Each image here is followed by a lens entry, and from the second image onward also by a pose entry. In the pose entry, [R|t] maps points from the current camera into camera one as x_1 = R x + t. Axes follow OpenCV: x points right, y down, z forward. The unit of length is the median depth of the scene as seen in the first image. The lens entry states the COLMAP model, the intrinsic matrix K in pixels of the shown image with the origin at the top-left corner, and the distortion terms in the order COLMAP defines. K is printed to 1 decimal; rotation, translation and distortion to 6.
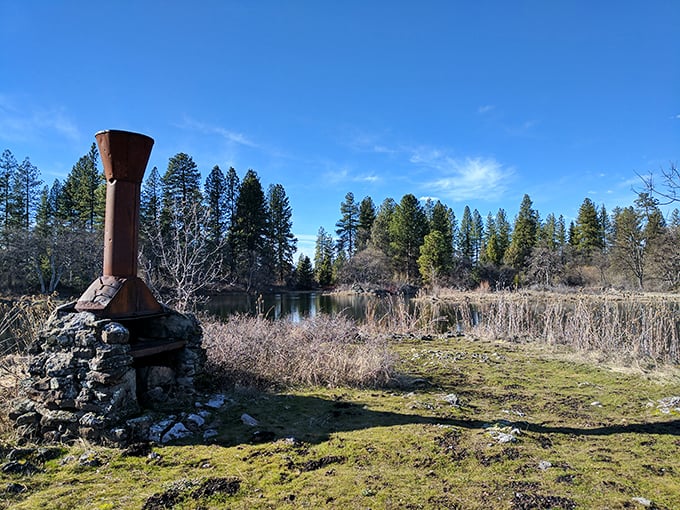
lens RADIAL K [[551.0, 0, 341.0], [0, 551.0, 256.5], [0, 0, 1]] dist [-0.016324, -0.009954]
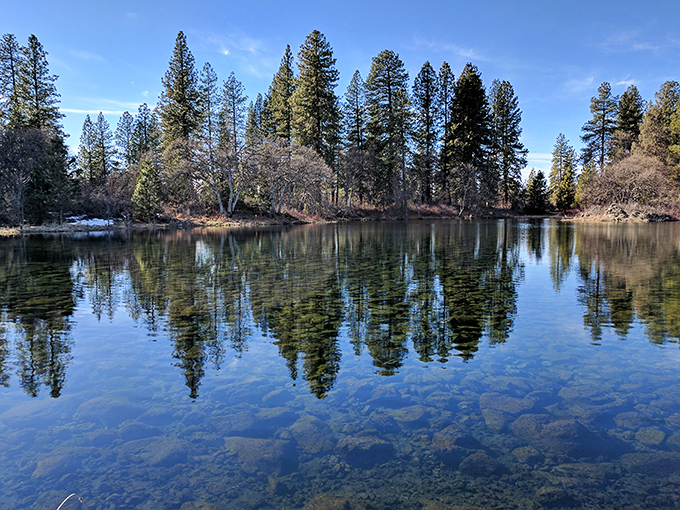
lens RADIAL K [[553.5, 0, 340.2], [0, 553.5, 254.8], [0, 0, 1]] dist [-0.006705, 0.044060]
pose [[0.918170, 0.039770, -0.394184, -0.008003], [0.012806, 0.991450, 0.129857, 0.011657], [0.395979, -0.124279, 0.909811, 0.159106]]
